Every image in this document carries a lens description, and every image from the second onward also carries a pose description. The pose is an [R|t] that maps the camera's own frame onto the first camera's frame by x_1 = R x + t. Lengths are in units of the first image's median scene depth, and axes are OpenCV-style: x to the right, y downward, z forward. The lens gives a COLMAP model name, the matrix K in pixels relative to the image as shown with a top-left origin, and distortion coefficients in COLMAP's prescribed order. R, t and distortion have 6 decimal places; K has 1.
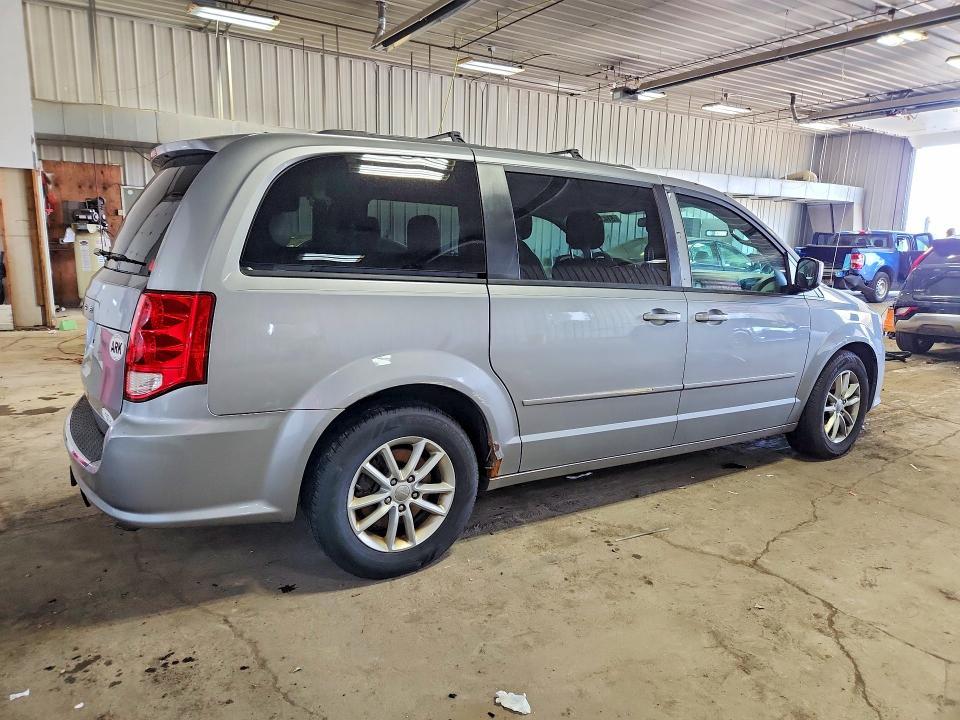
lens RADIAL K [[642.2, 0, 464.0], [0, 642.2, 358.0], [0, 0, 1]] dist [0.068664, -0.058336]
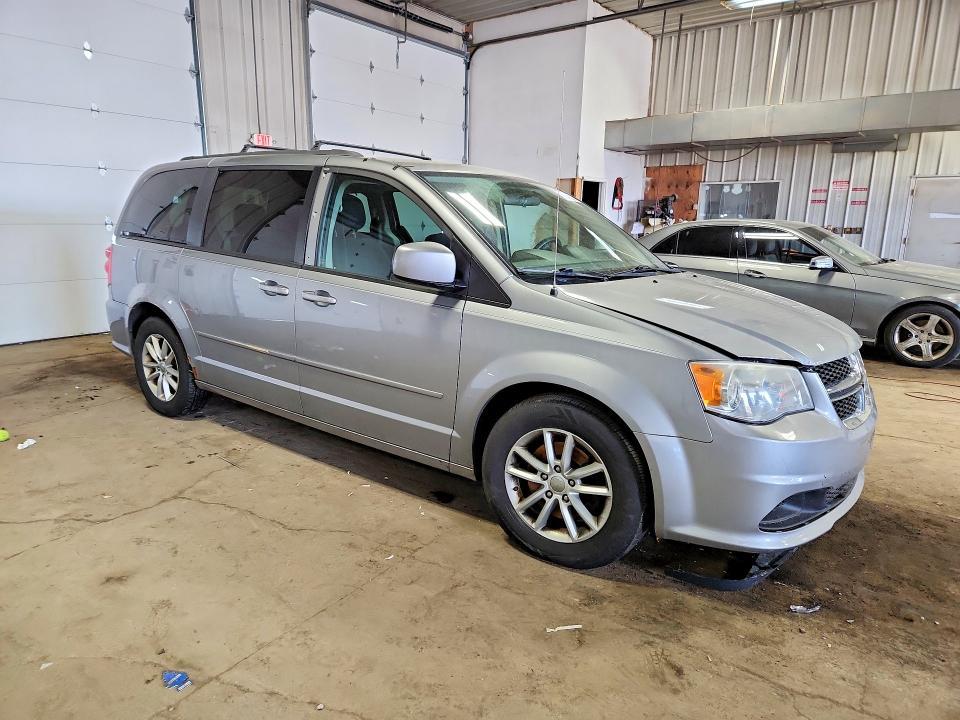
lens RADIAL K [[642.2, 0, 464.0], [0, 642.2, 358.0], [0, 0, 1]] dist [0.068664, -0.058336]
pose [[0.347083, 0.180519, -0.920297, 1.389685], [-0.175020, 0.976528, 0.125542, -0.136206], [0.921358, 0.117497, 0.370531, 0.854810]]
